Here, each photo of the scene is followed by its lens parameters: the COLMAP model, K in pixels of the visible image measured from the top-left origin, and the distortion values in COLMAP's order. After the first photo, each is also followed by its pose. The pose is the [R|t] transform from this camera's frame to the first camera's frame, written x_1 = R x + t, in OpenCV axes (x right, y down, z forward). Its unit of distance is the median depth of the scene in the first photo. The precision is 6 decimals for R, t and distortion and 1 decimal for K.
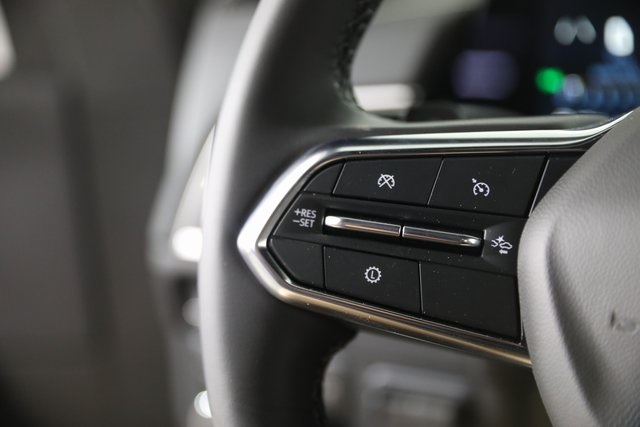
lens RADIAL K [[937.5, 0, 320.5], [0, 937.5, 213.6], [0, 0, 1]] dist [-0.015301, 0.000000]
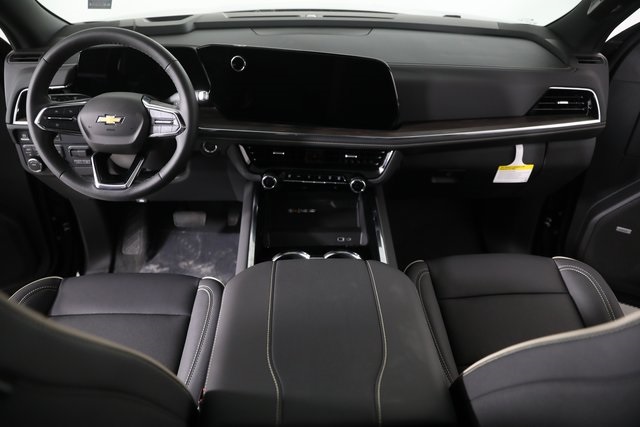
lens RADIAL K [[430.6, 0, 318.4], [0, 430.6, 213.8], [0, 0, 1]] dist [-0.103173, 0.064425]
pose [[0.857678, -0.194395, 0.476024, 0.121517], [0.059803, 0.957210, 0.283147, -0.067470], [-0.510698, -0.214381, 0.832604, -2.833638]]
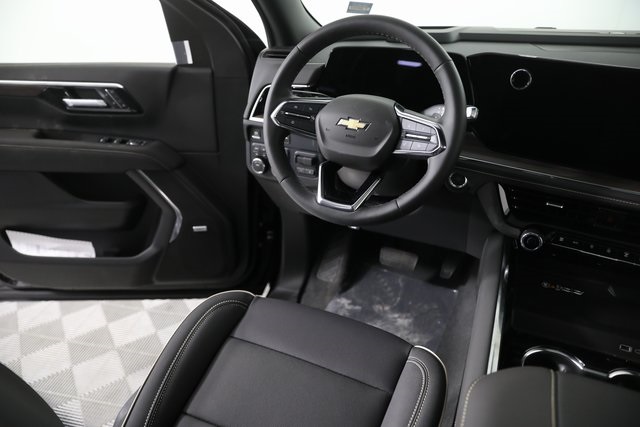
lens RADIAL K [[430.6, 0, 319.0], [0, 430.6, 215.2], [0, 0, 1]] dist [-0.103173, 0.064425]
pose [[0.995680, 0.042605, 0.082501, 0.020831], [-0.058285, 0.978440, 0.198138, 0.094096], [-0.072281, -0.202090, 0.976696, -1.891861]]
